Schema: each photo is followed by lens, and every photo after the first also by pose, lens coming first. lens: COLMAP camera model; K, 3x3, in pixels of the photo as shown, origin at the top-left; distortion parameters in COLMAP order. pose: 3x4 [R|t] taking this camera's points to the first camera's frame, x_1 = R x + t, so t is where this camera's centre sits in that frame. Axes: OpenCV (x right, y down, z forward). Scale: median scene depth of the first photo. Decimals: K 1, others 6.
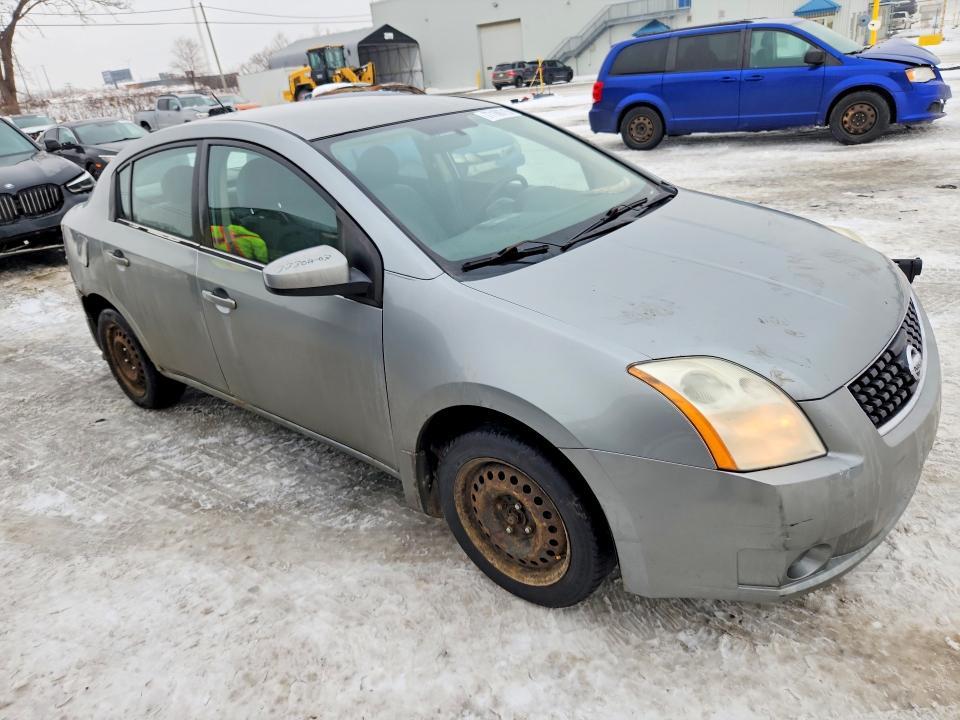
lens RADIAL K [[715.2, 0, 483.4], [0, 715.2, 358.5], [0, 0, 1]] dist [0.018104, -0.021143]
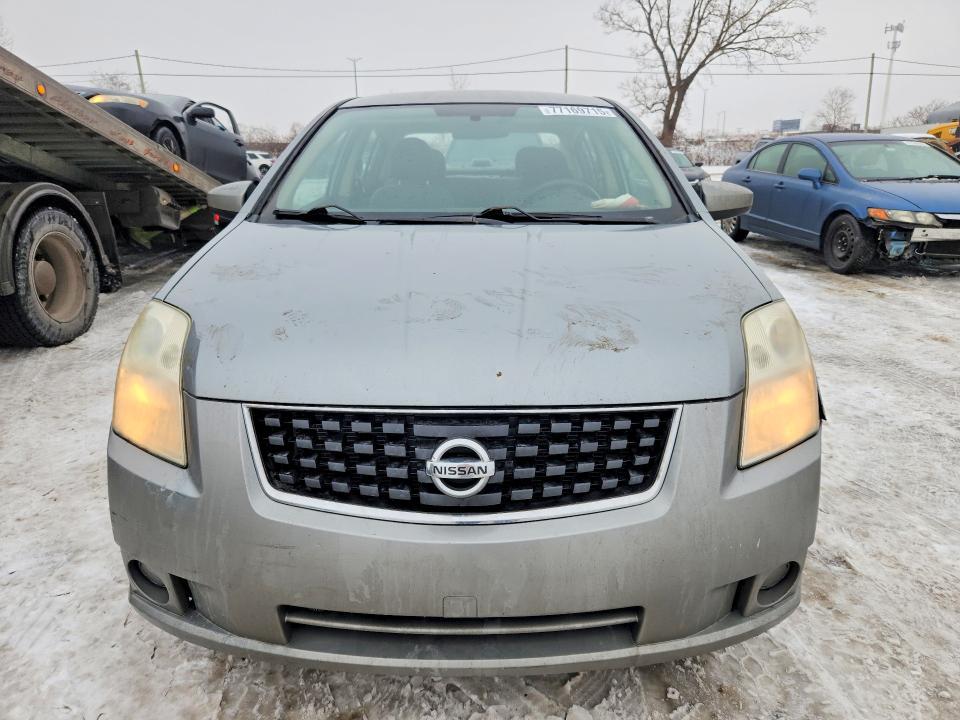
lens RADIAL K [[715.2, 0, 478.4], [0, 715.2, 358.4], [0, 0, 1]] dist [0.018104, -0.021143]
pose [[0.580920, 0.301549, -0.756042, 0.149422], [-0.358327, 0.928740, 0.095102, -0.020177], [0.730845, 0.215664, 0.647576, 0.085059]]
